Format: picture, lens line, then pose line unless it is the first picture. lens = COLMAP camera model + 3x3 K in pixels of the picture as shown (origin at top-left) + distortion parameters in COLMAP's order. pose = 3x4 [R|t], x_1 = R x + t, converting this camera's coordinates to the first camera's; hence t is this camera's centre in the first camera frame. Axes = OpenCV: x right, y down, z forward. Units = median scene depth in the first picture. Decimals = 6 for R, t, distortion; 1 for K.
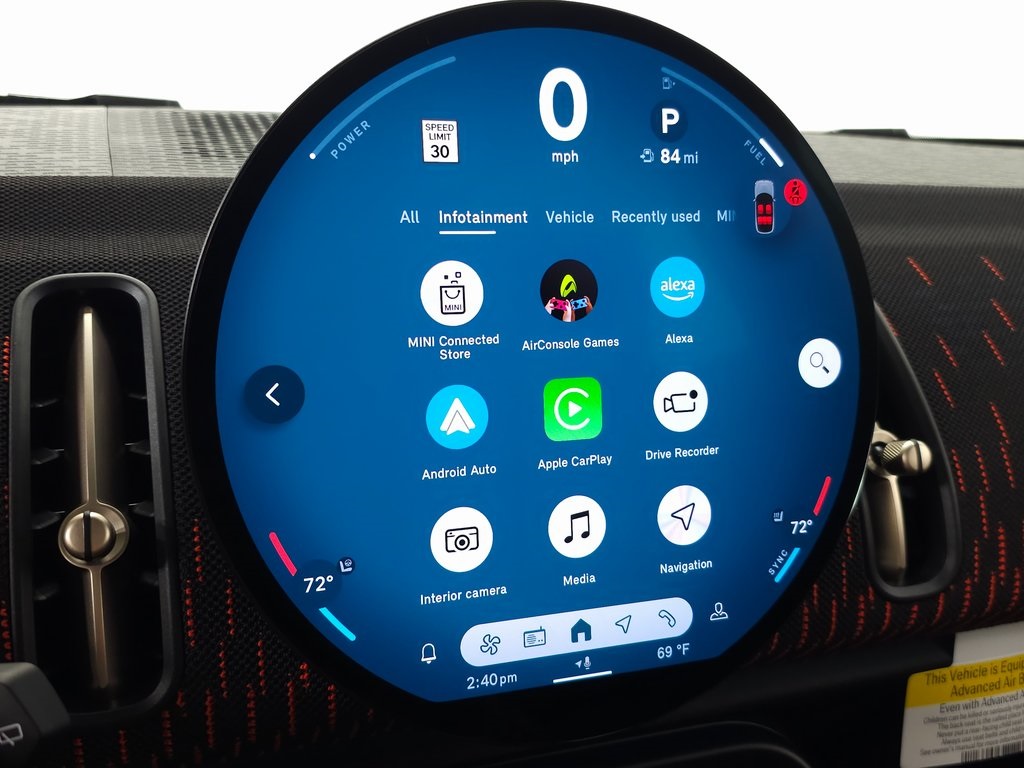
lens RADIAL K [[1060.5, 0, 517.8], [0, 1060.5, 386.4], [0, 0, 1]] dist [0.004797, 0.000000]
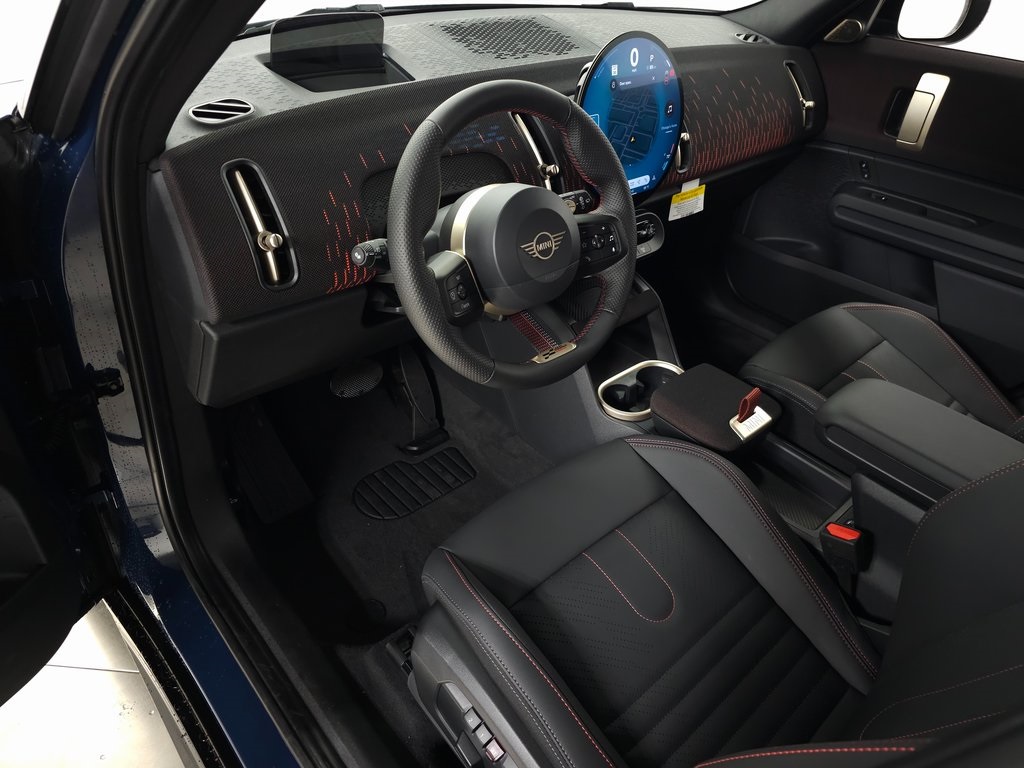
lens RADIAL K [[687.5, 0, 509.6], [0, 687.5, 386.3], [0, 0, 1]] dist [0.040515, -0.031385]
pose [[0.931188, -0.193033, 0.309235, -1.483621], [0.055247, 0.913224, 0.403695, -0.198895], [-0.360328, -0.358832, 0.861048, -1.644855]]
